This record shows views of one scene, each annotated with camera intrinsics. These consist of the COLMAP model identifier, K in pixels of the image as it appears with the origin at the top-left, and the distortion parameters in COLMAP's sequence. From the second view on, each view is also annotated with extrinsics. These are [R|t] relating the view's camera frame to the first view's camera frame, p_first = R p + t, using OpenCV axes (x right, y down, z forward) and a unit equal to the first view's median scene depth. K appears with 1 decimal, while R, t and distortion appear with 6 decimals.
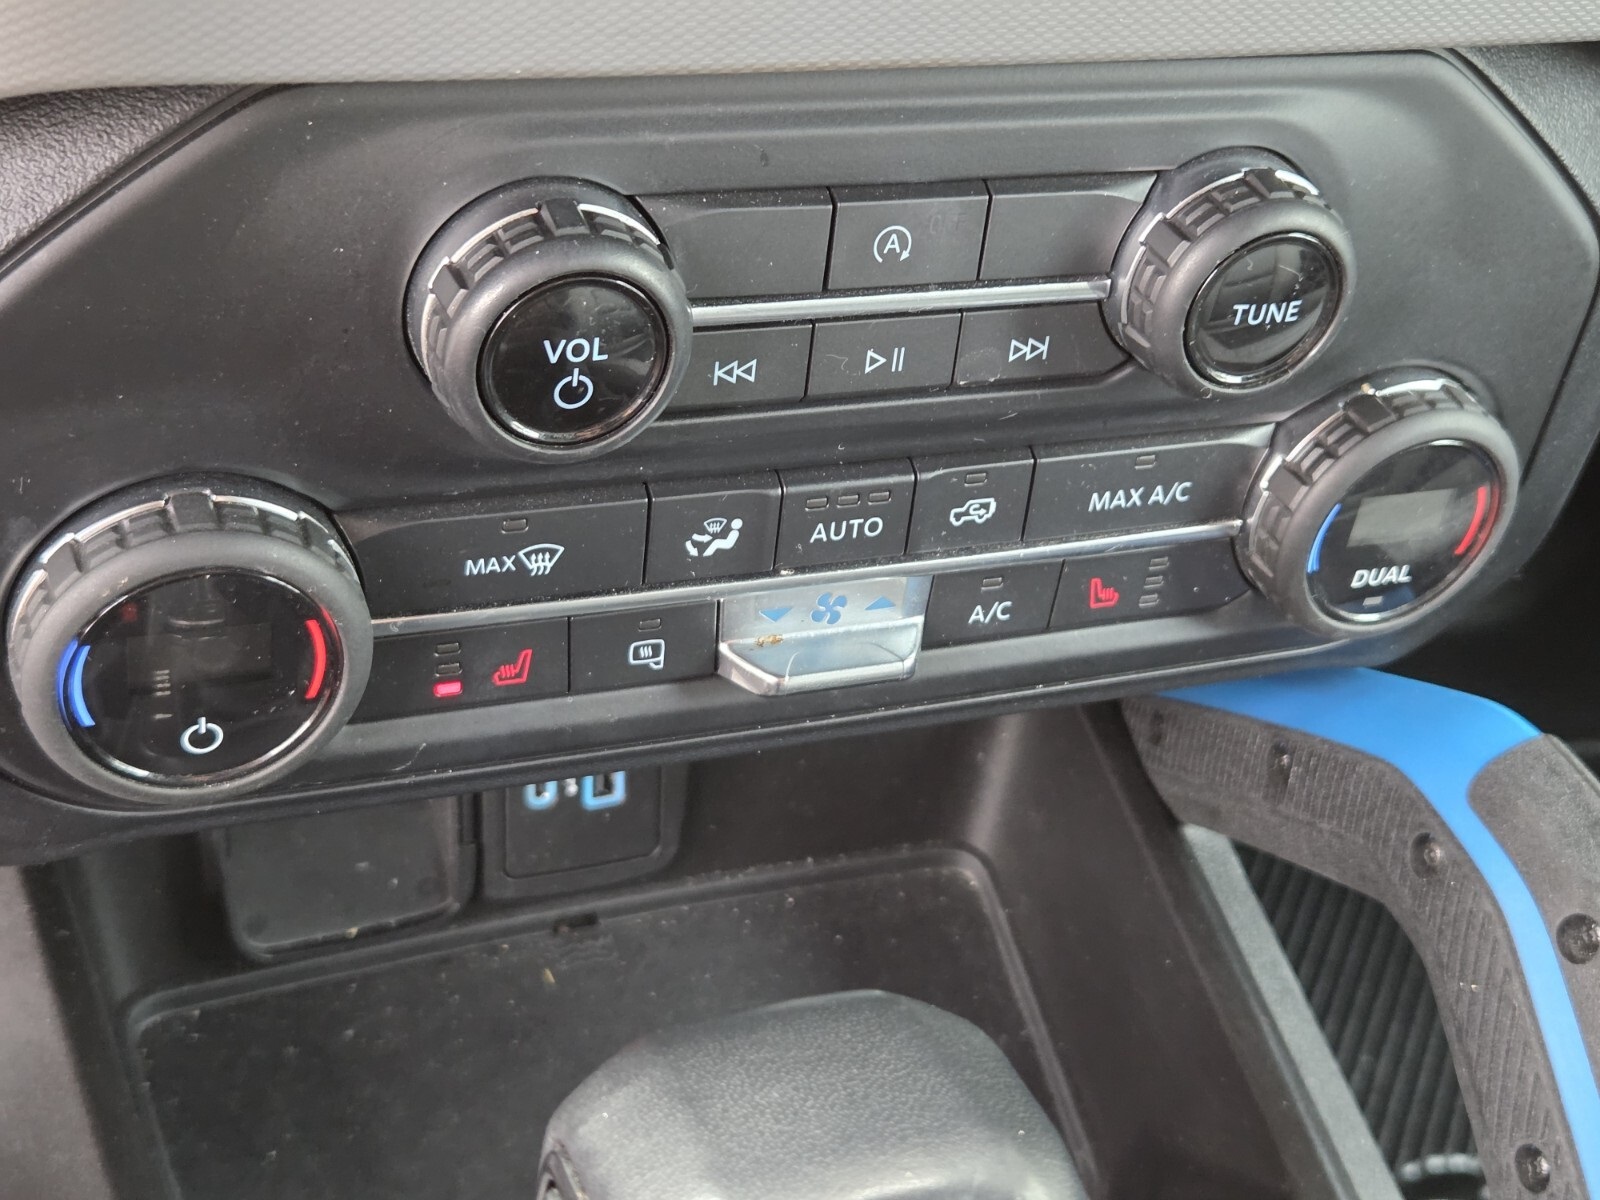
lens RADIAL K [[2178.9, 0, 800.0], [0, 2178.9, 600.0], [0, 0, 1]] dist [0.086057, -0.079675]
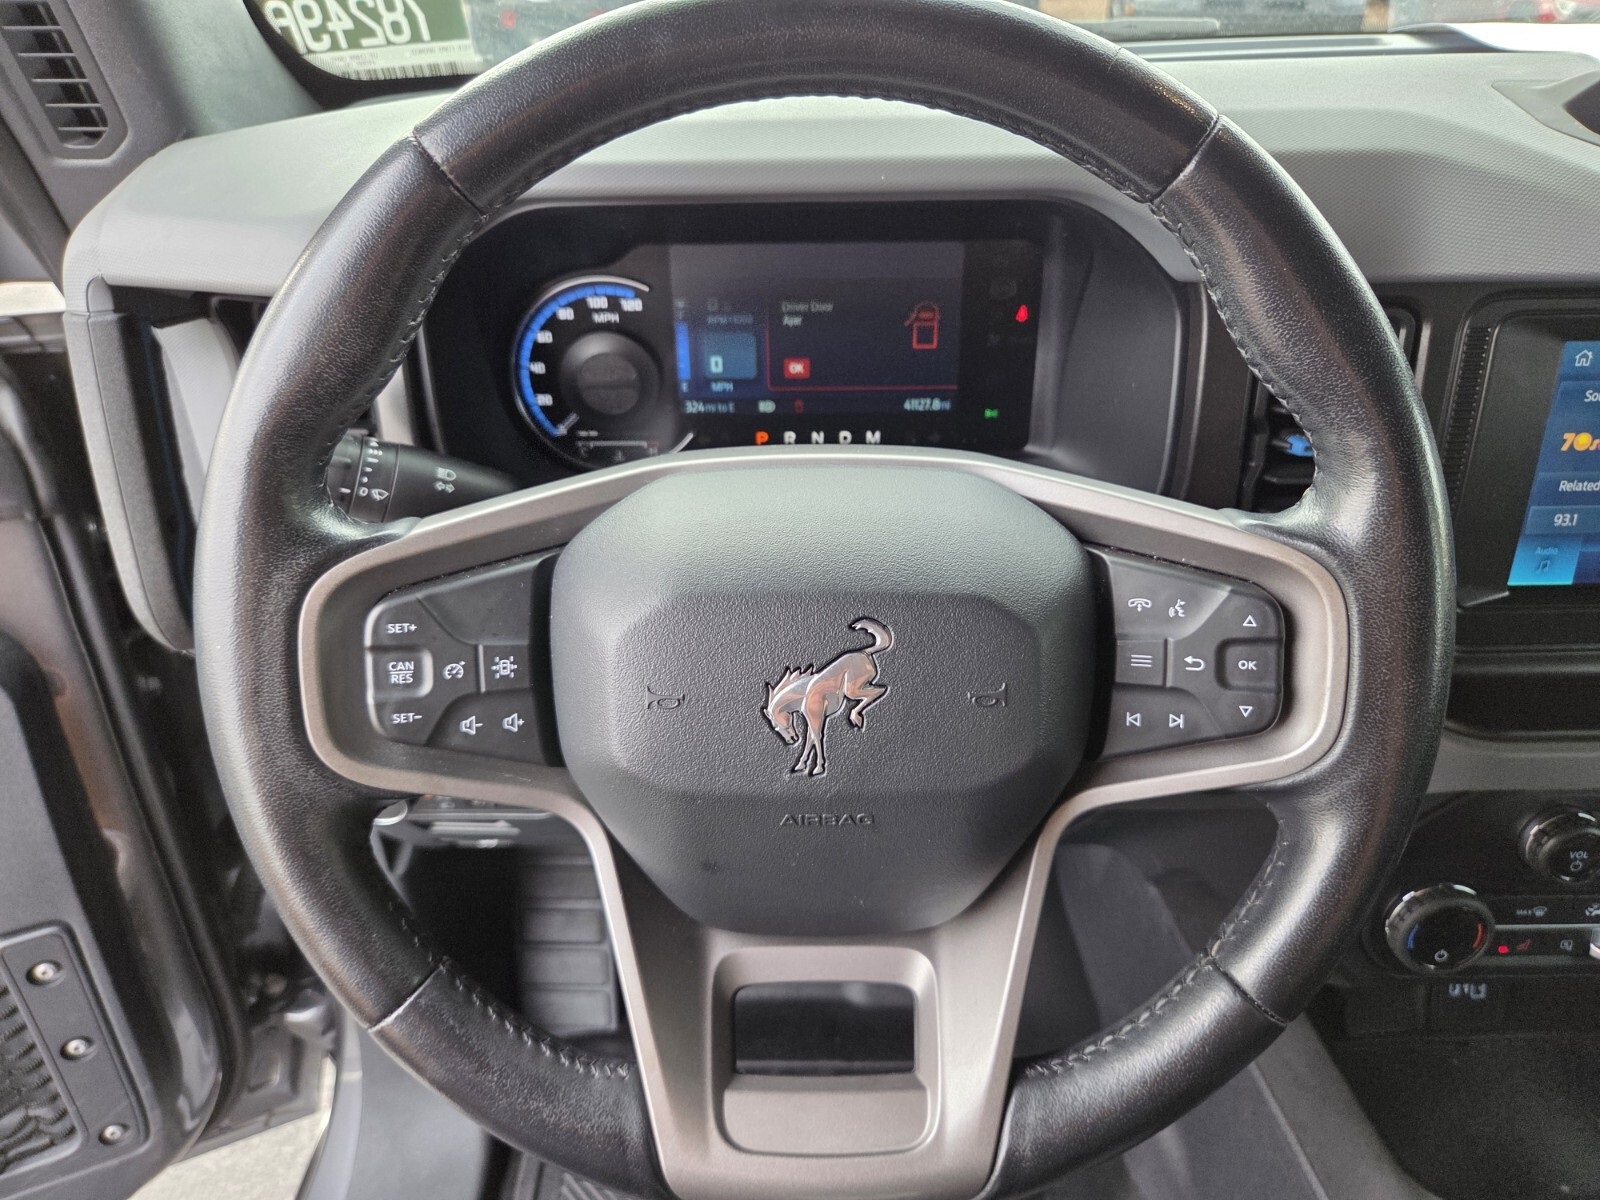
lens RADIAL K [[1089.4, 0, 800.0], [0, 1089.4, 600.0], [0, 0, 1]] dist [0.072016, -0.058443]
pose [[0.921737, 0.000861, -0.387815, -0.476393], [-0.097792, 0.968199, -0.230278, 0.021067], [0.375284, 0.250181, 0.892509, -1.003536]]
